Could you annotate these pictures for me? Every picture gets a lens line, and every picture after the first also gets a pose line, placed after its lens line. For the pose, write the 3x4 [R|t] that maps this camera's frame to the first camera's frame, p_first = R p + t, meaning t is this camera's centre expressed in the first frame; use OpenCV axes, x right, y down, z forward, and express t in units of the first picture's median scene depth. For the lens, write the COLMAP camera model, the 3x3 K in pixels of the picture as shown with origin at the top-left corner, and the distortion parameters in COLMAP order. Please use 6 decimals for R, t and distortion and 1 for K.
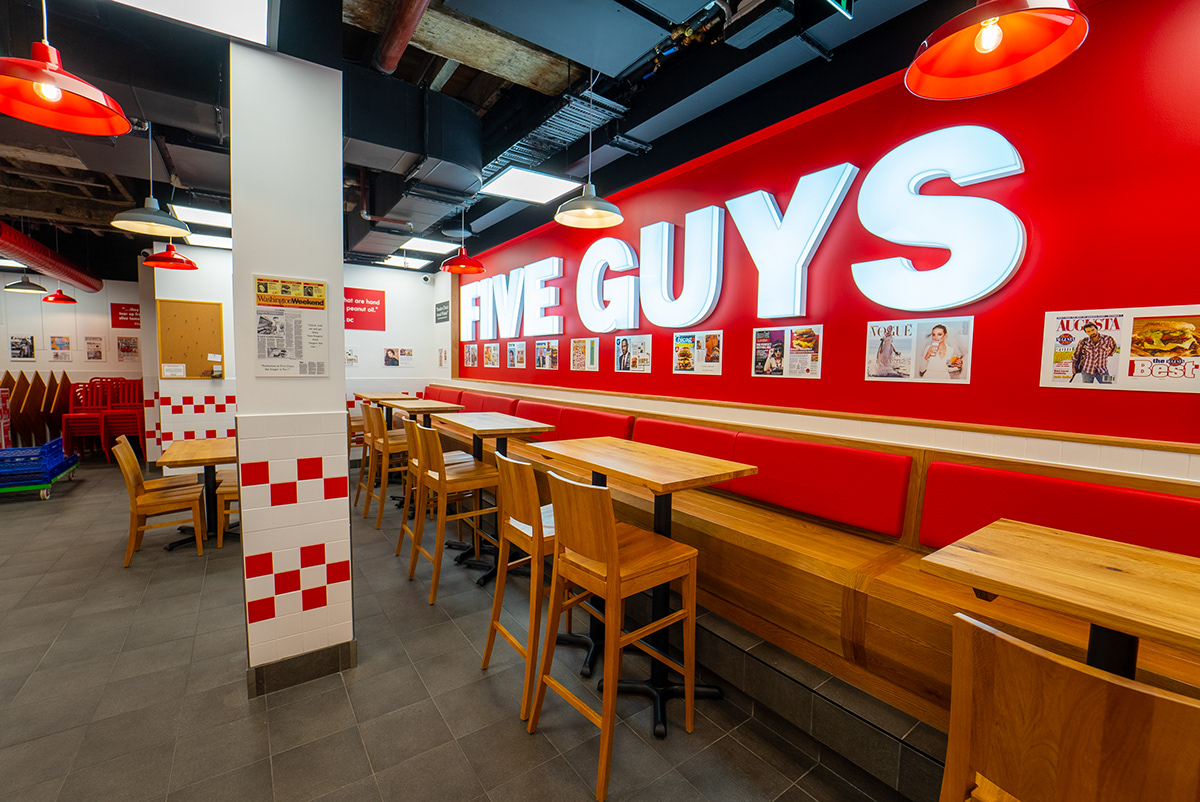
lens RADIAL K [[494.5, 0, 604.0], [0, 494.5, 399.0], [0, 0, 1]] dist [-0.014883, -0.000034]
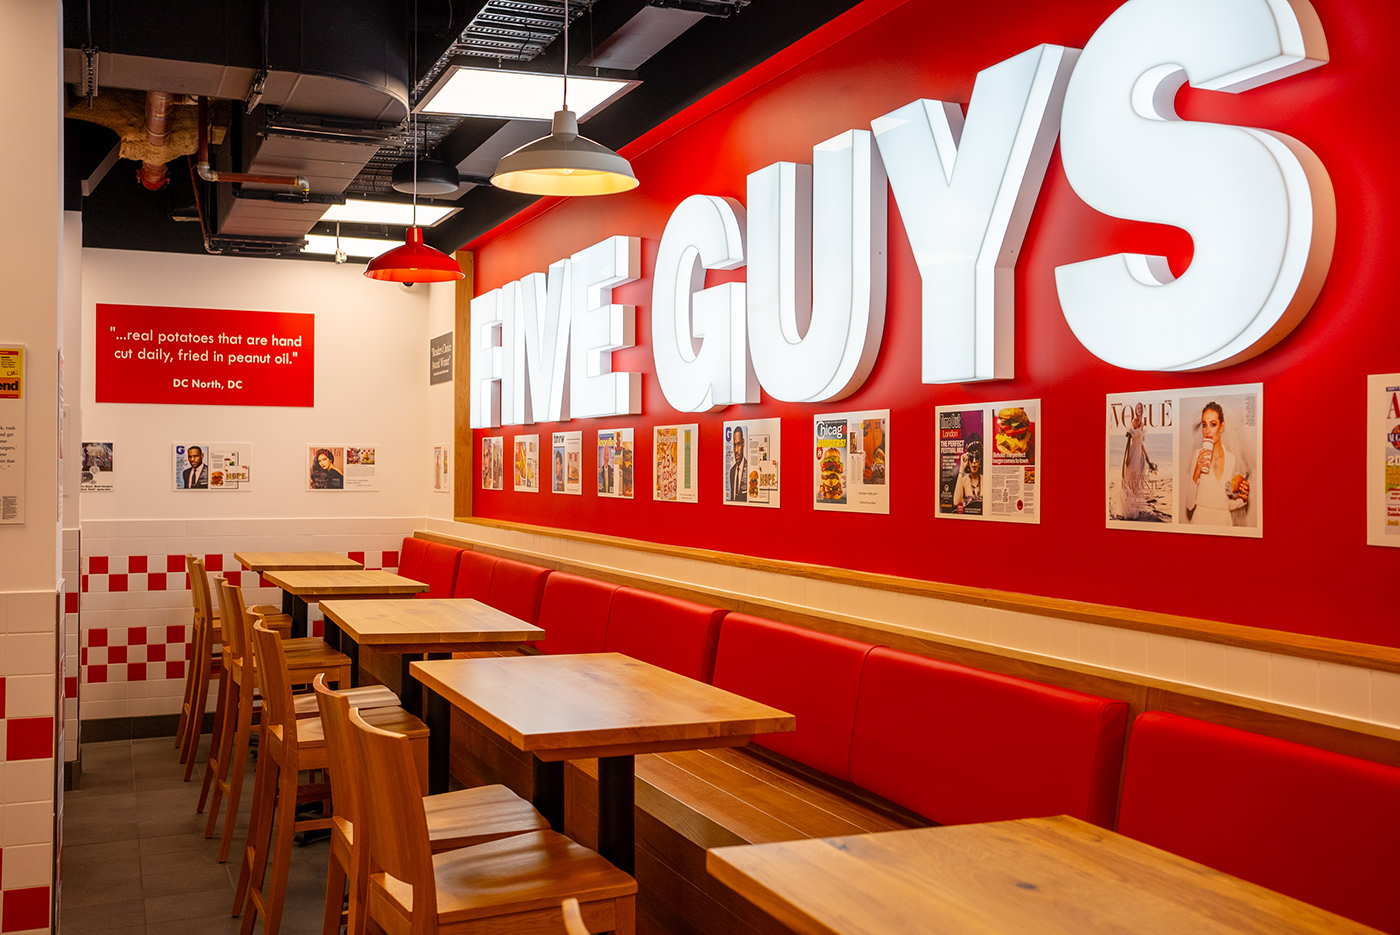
lens RADIAL K [[1421.8, 0, 705.0], [0, 1421.8, 461.1], [0, 0, 1]] dist [-0.006232, 0.122399]
pose [[0.971577, -0.013000, -0.236368, 0.357127], [-0.005061, 0.997122, -0.075646, -0.000196], [0.236672, 0.074692, 0.968714, -0.219593]]
